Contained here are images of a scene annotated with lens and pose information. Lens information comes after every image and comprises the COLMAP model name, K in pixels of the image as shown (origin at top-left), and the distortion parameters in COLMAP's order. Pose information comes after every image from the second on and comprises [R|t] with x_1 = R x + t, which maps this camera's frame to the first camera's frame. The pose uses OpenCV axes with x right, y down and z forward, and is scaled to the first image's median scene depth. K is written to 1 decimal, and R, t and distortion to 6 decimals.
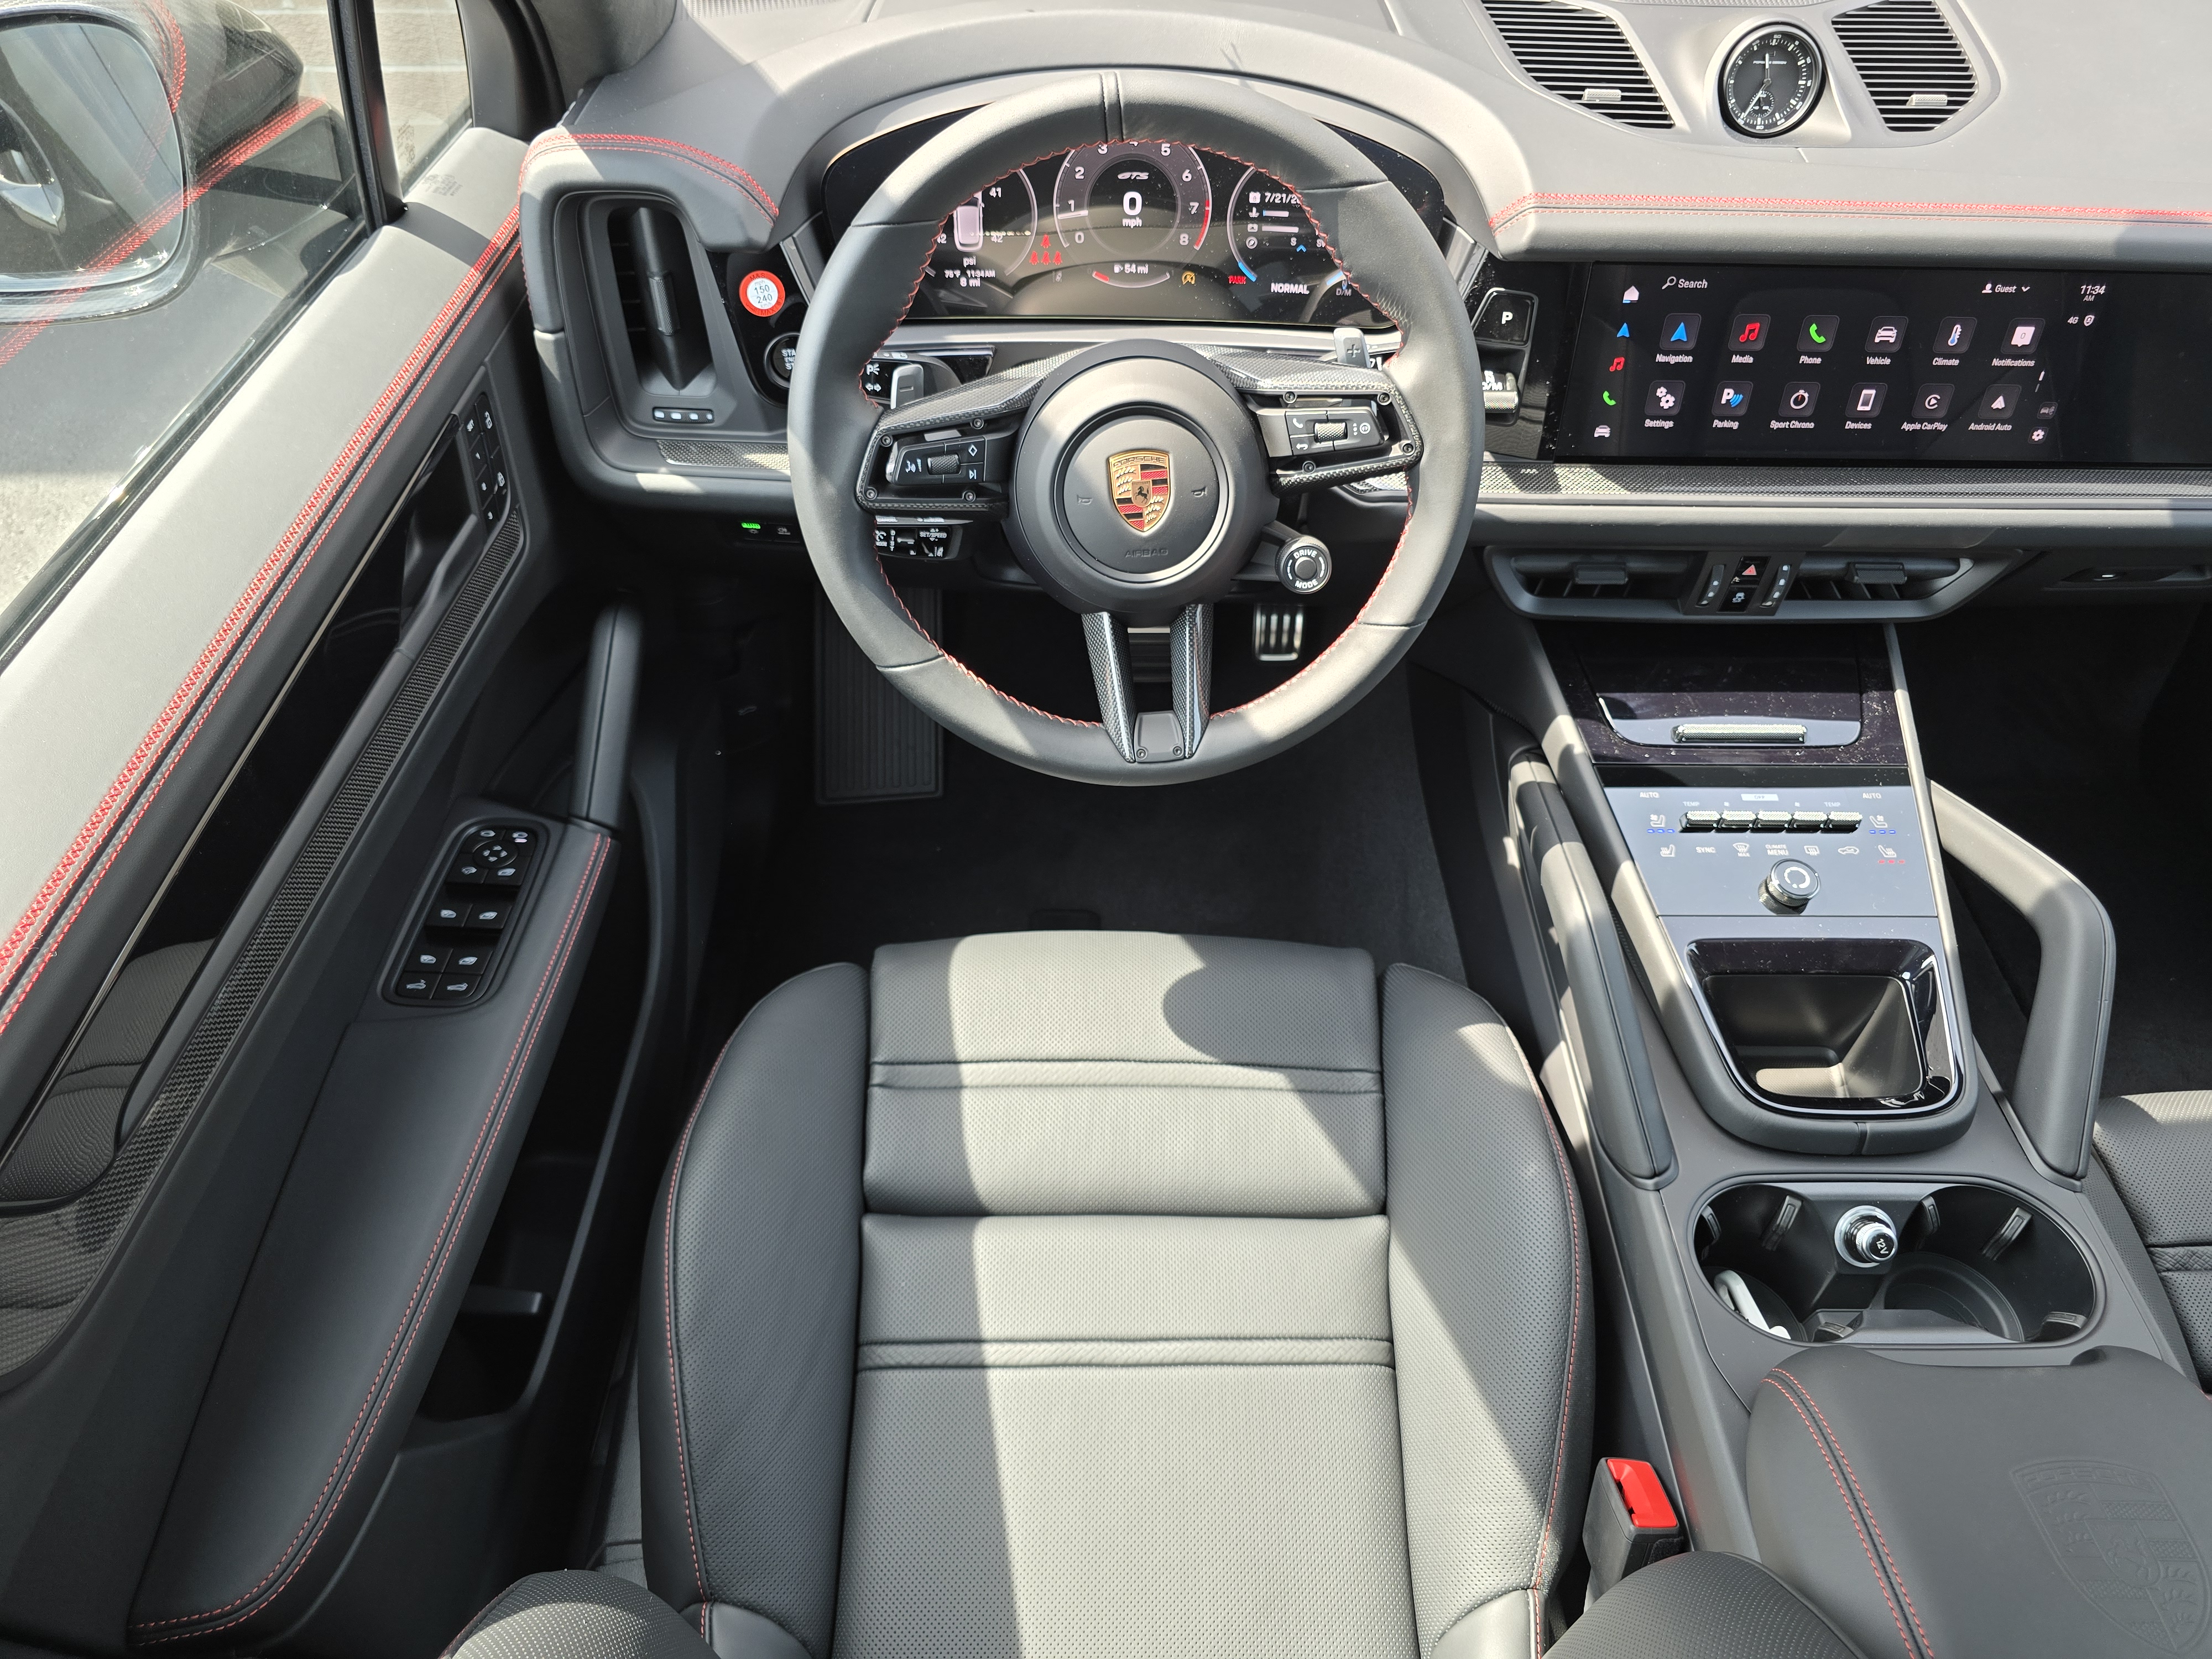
lens RADIAL K [[1507.1, 0, 1123.9], [0, 1507.1, 813.7], [0, 0, 1]] dist [0.050020, -0.058109]
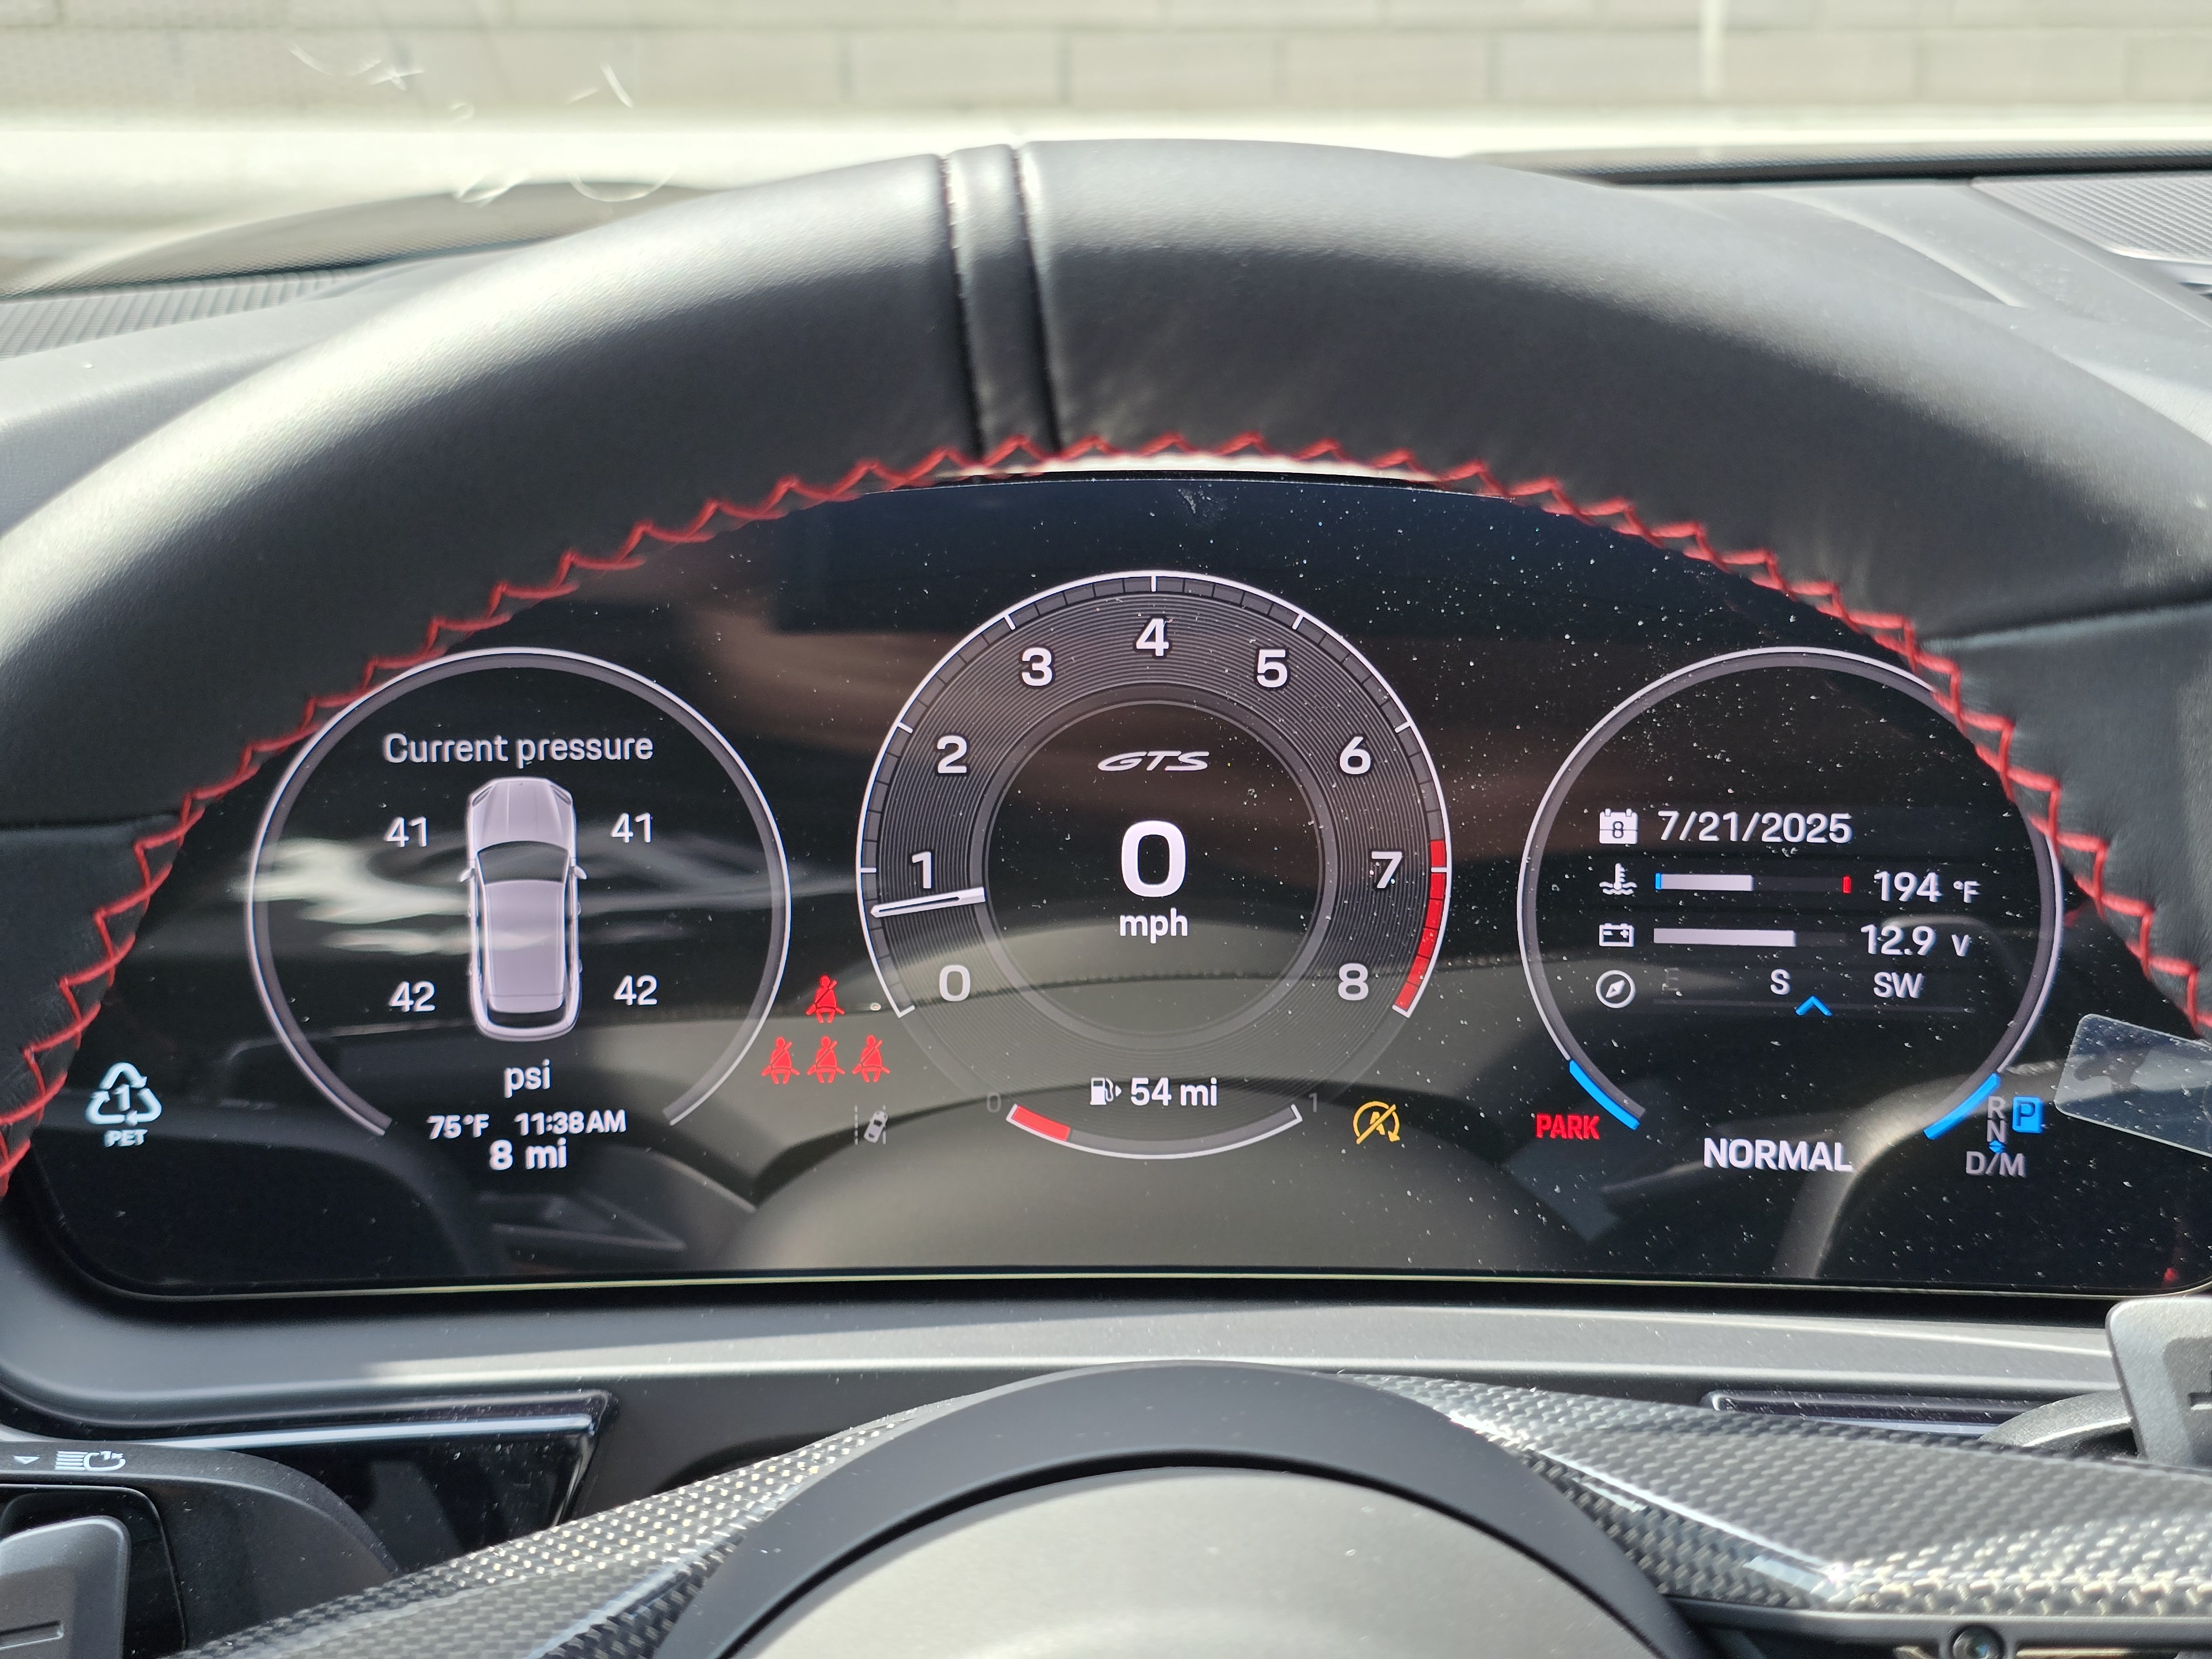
lens RADIAL K [[3054.6, 0, 1140.3], [0, 3054.6, 769.6], [0, 0, 1]] dist [0.057311, 0.007385]
pose [[0.999529, -0.022132, -0.021271, 0.015100], [0.009616, 0.883820, -0.467728, -0.168327], [0.029151, 0.467303, 0.883616, 0.525328]]
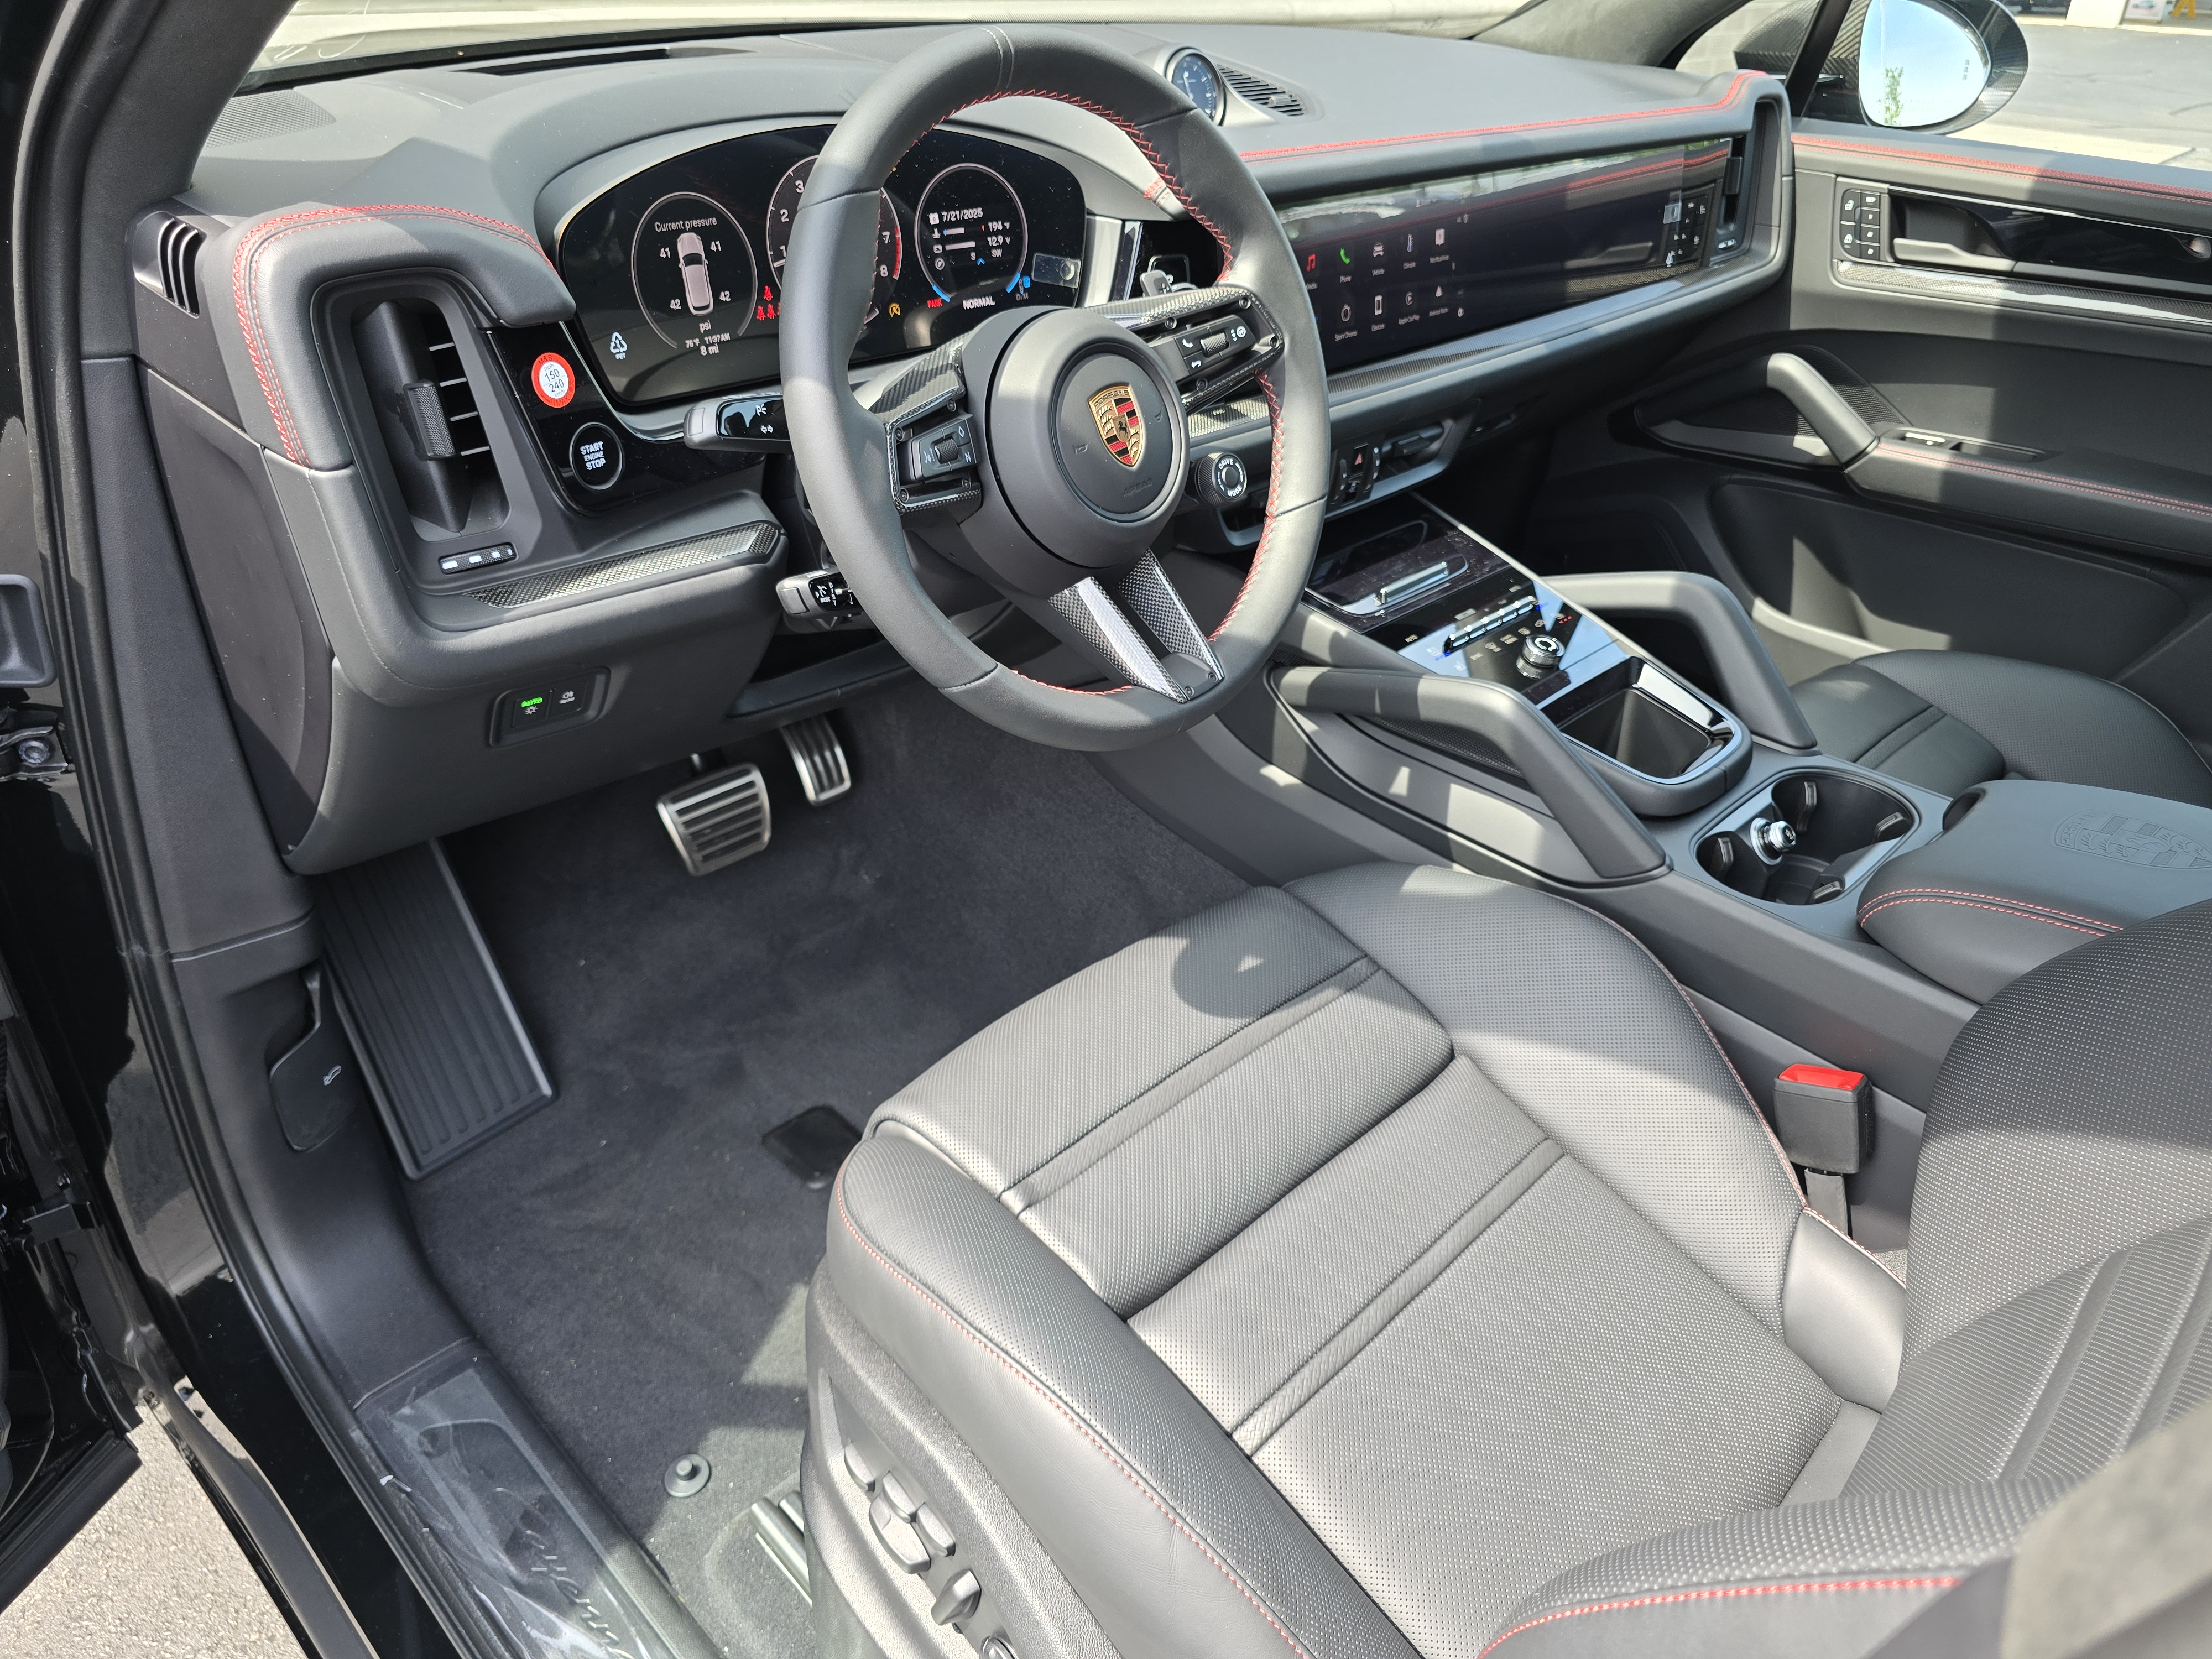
lens RADIAL K [[1502.5, 0, 1106.0], [0, 1502.5, 829.5], [0, 0, 1]] dist [0.030314, -0.001275]
pose [[0.716758, -0.366561, 0.593205, -0.584079], [0.467621, 0.883726, -0.018935, 0.030839], [-0.517290, 0.290967, 0.804829, 0.240704]]
